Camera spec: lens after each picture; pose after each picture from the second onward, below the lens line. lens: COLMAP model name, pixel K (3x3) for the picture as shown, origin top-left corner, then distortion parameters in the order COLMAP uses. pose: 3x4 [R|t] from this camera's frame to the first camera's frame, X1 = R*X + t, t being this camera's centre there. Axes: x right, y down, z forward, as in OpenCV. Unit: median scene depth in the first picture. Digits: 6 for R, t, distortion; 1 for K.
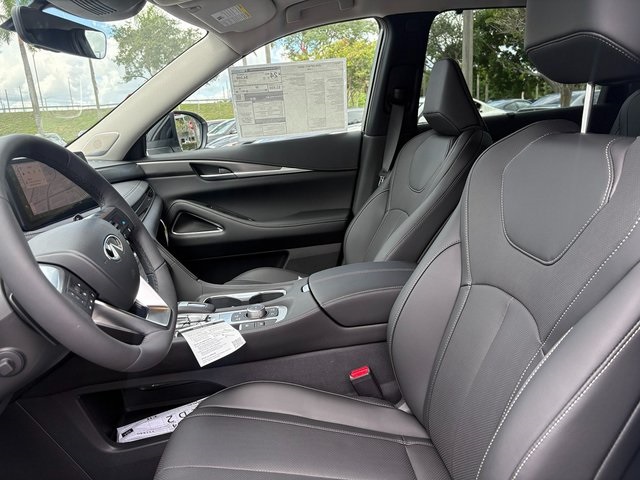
lens RADIAL K [[510.8, 0, 321.0], [0, 510.8, 243.5], [0, 0, 1]] dist [-0.006972, -0.006874]
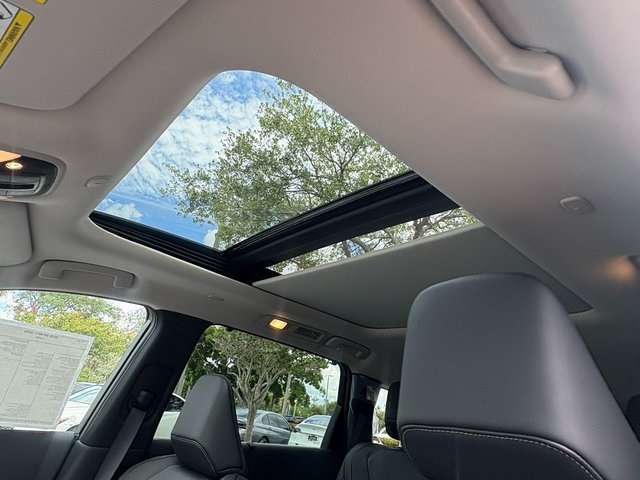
lens RADIAL K [[407.9, 0, 322.6], [0, 407.9, 244.5], [0, 0, 1]] dist [0.005030, 0.002789]
pose [[0.790675, 0.406287, 0.458000, -0.024518], [-0.059193, 0.795303, -0.603316, -0.103020], [-0.609368, 0.449916, 0.652875, 0.265129]]
